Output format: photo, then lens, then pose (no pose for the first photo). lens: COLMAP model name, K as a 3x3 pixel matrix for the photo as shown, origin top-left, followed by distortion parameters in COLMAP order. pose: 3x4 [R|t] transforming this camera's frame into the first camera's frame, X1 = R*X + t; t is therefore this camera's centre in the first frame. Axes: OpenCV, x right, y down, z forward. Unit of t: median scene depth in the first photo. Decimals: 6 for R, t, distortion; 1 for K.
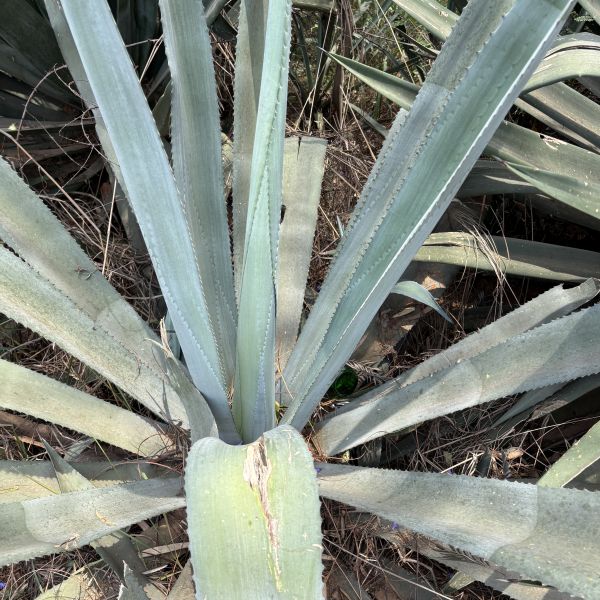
lens RADIAL K [[634.1, 0, 303.4], [0, 634.1, 326.2], [0, 0, 1]] dist [0.066002, -0.088053]
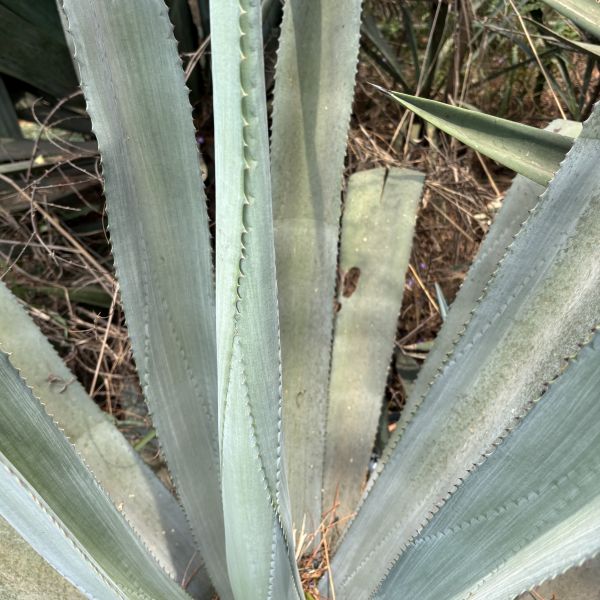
lens RADIAL K [[628.4, 0, 293.9], [0, 628.4, 241.0], [0, 0, 1]] dist [0.020171, -0.027257]
pose [[0.976726, 0.023471, -0.213201, 0.059295], [-0.041043, 0.996079, -0.078368, -0.200255], [0.210526, 0.085294, 0.973860, 0.367586]]
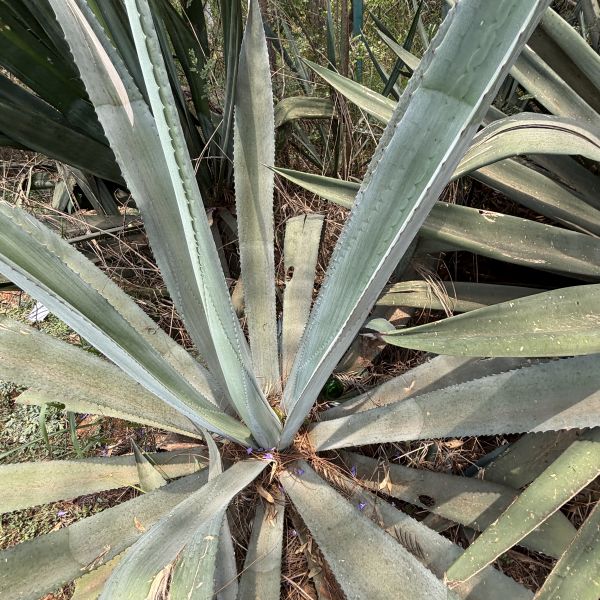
lens RADIAL K [[326.7, 0, 297.8], [0, 326.7, 334.9], [0, 0, 1]] dist [-0.001204, 0.002006]
pose [[0.981873, -0.017457, -0.188737, 0.146983], [0.042336, 0.990792, 0.128606, -0.159926], [0.184754, -0.134265, 0.973570, 0.311284]]
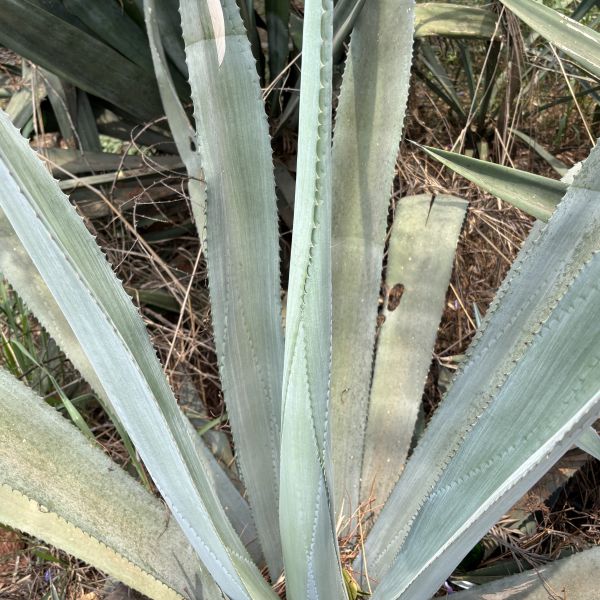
lens RADIAL K [[673.5, 0, 301.3], [0, 673.5, 212.9], [0, 0, 1]] dist [0.044618, -0.035683]
pose [[0.958640, 0.053586, -0.279532, 0.095489], [-0.095985, 0.985451, -0.140263, -0.183705], [0.267949, 0.161293, 0.949836, 0.200493]]
